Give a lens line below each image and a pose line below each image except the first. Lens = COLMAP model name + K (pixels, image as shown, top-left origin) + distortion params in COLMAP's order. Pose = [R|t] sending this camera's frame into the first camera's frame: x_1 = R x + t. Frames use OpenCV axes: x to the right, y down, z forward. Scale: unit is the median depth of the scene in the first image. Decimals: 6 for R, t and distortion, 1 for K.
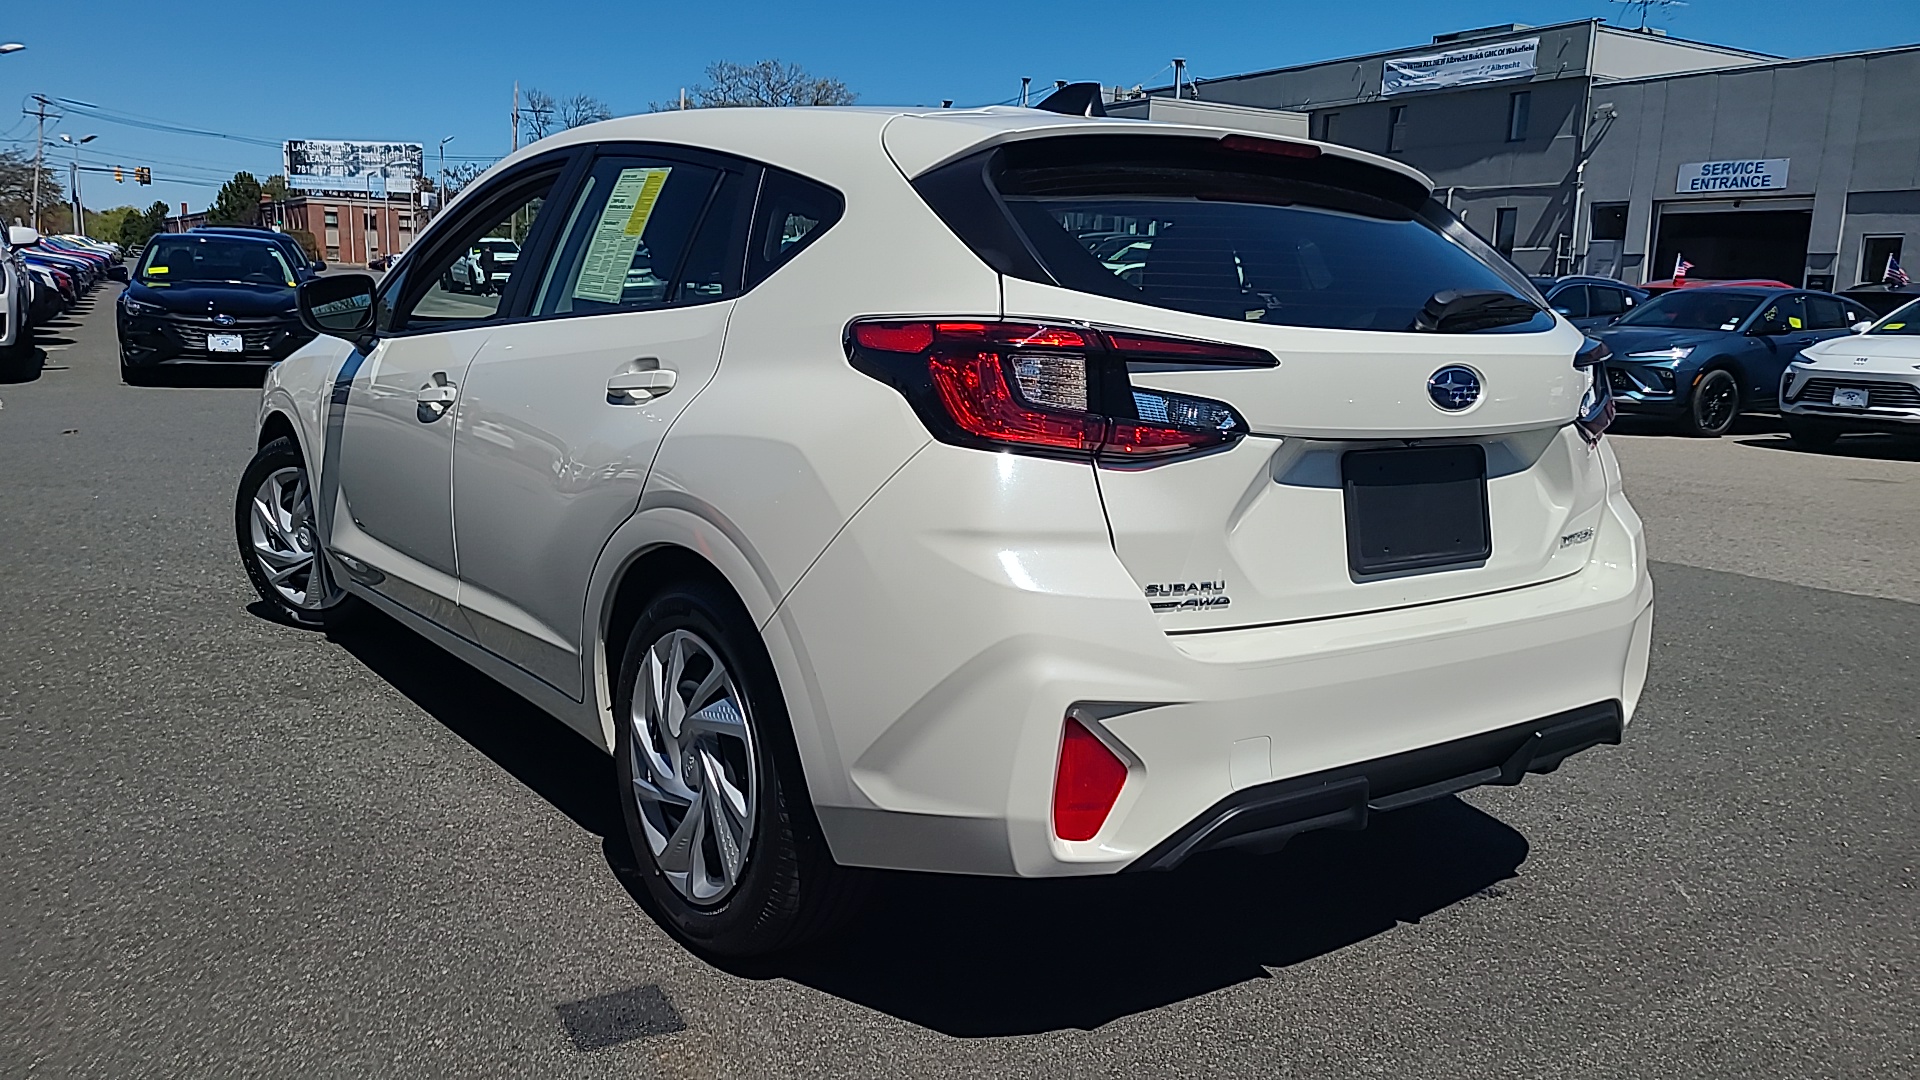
lens RADIAL K [[1424.4, 0, 960.0], [0, 1424.4, 540.0], [0, 0, 1]] dist [0.040427, -0.005168]
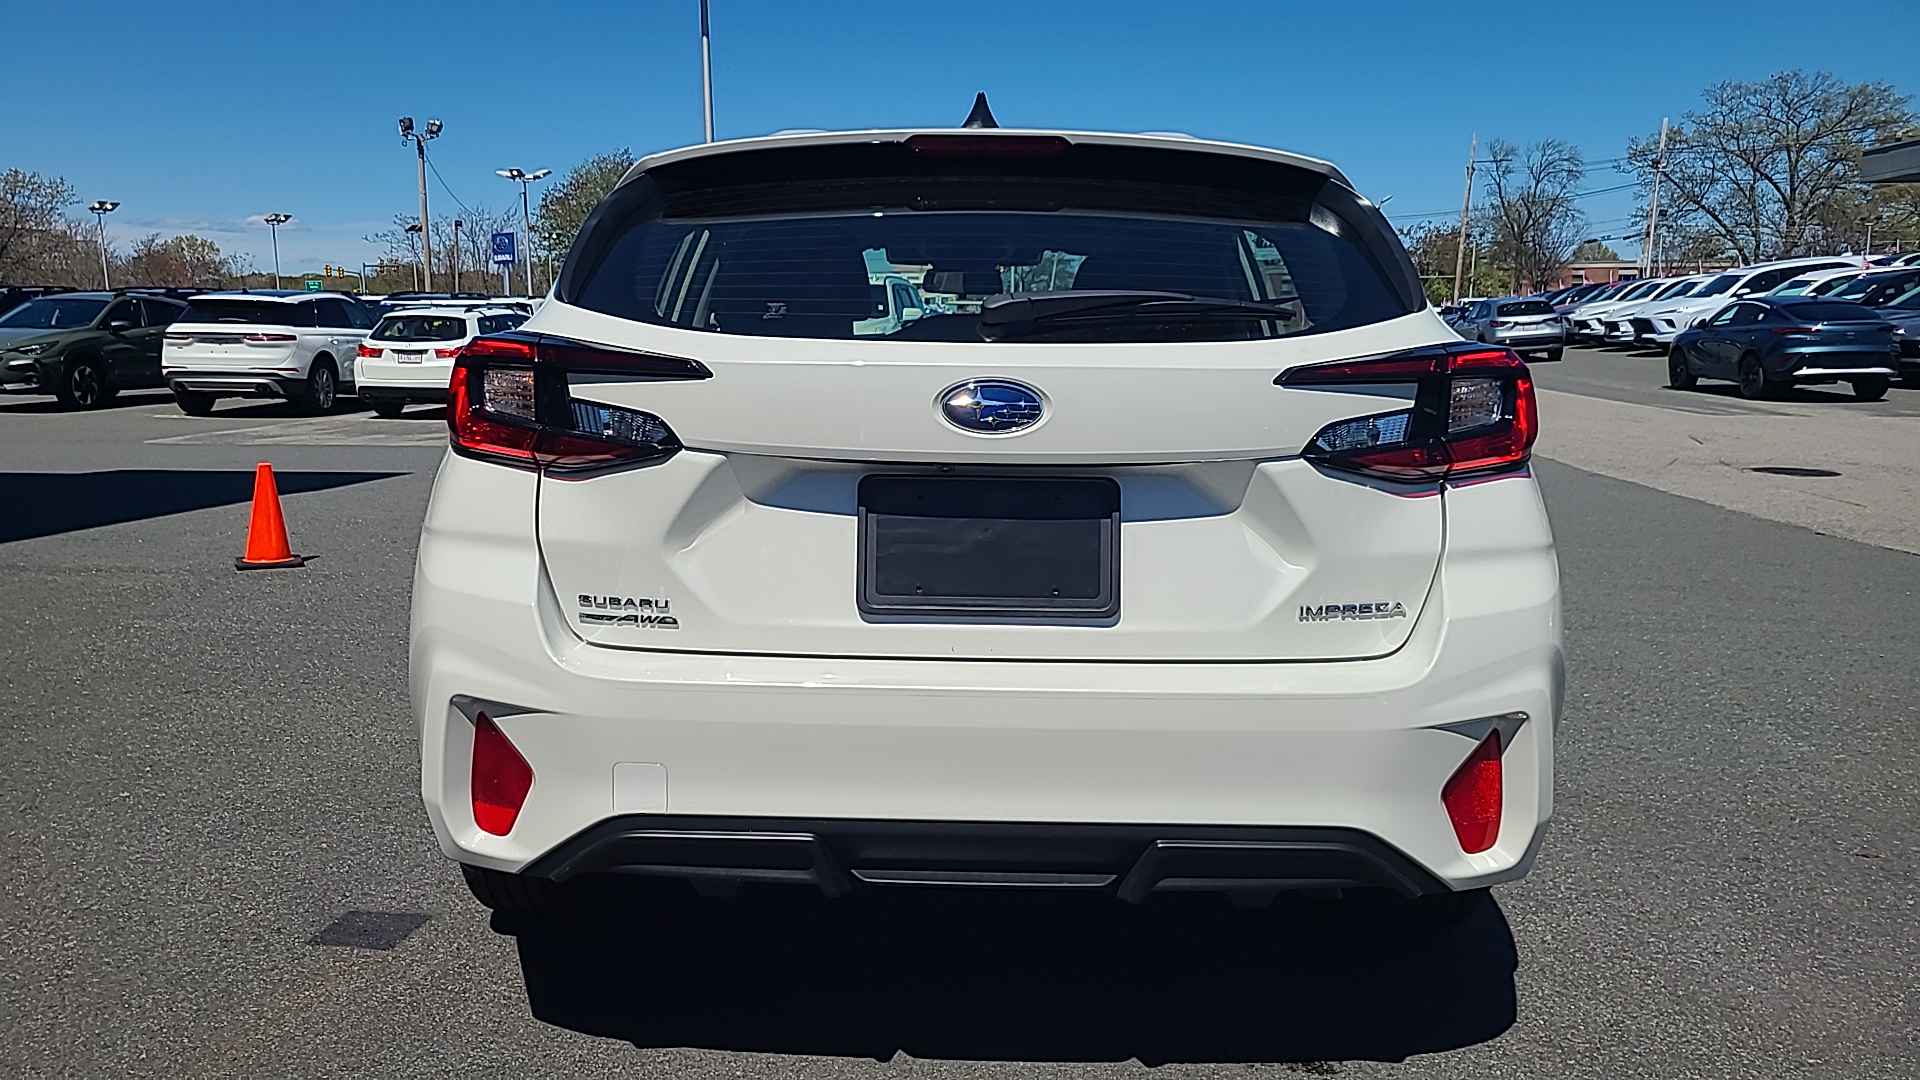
lens RADIAL K [[1377.2, 0, 960.0], [0, 1377.2, 540.0], [0, 0, 1]] dist [0.089141, -0.002212]
pose [[0.788184, 0.060628, -0.612446, 0.828372], [-0.081618, 0.996643, -0.006377, -0.019943], [0.610004, 0.055012, 0.790487, 0.342015]]
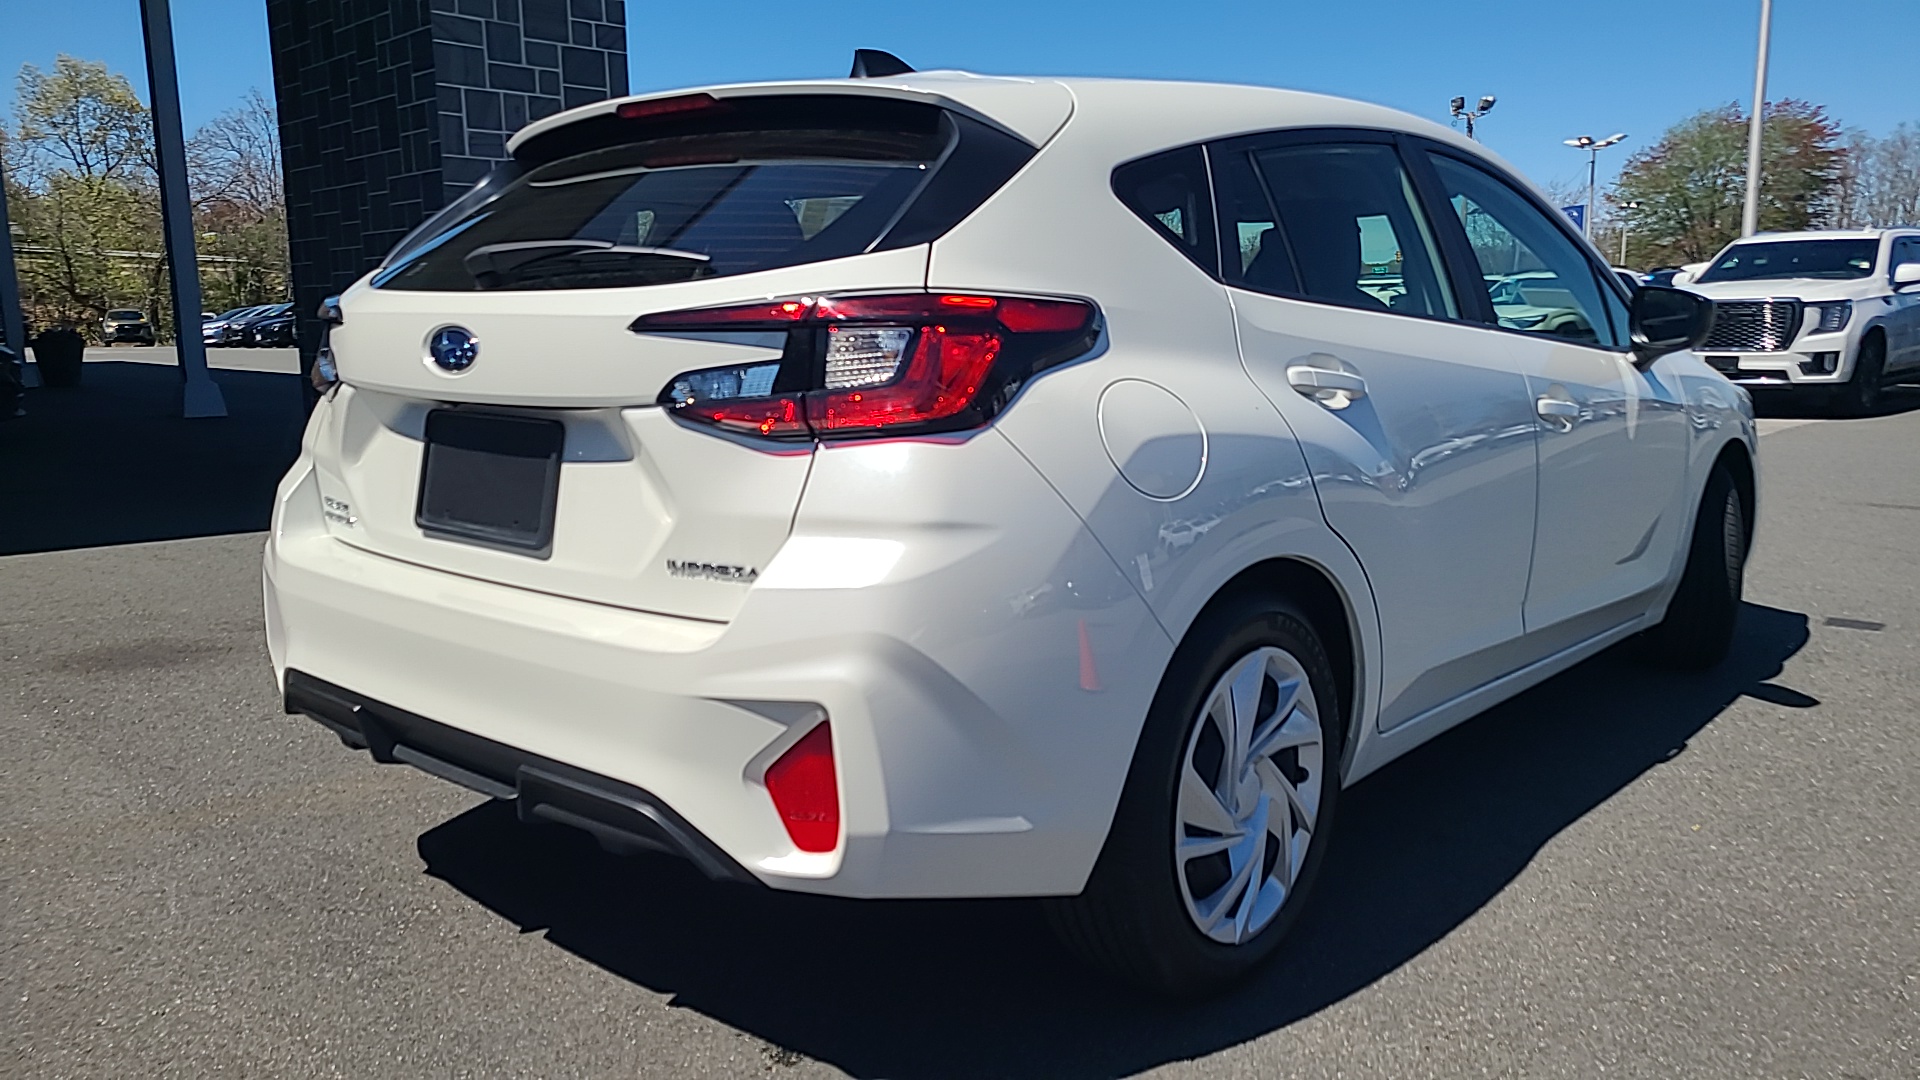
lens RADIAL K [[1424.4, 0, 960.0], [0, 1424.4, 540.0], [0, 0, 1]] dist [0.040427, -0.005168]
pose [[0.215226, 0.118879, -0.969302, 1.336113], [-0.153065, 0.984402, 0.086744, -0.113483], [0.964494, 0.129697, 0.230065, 1.107802]]
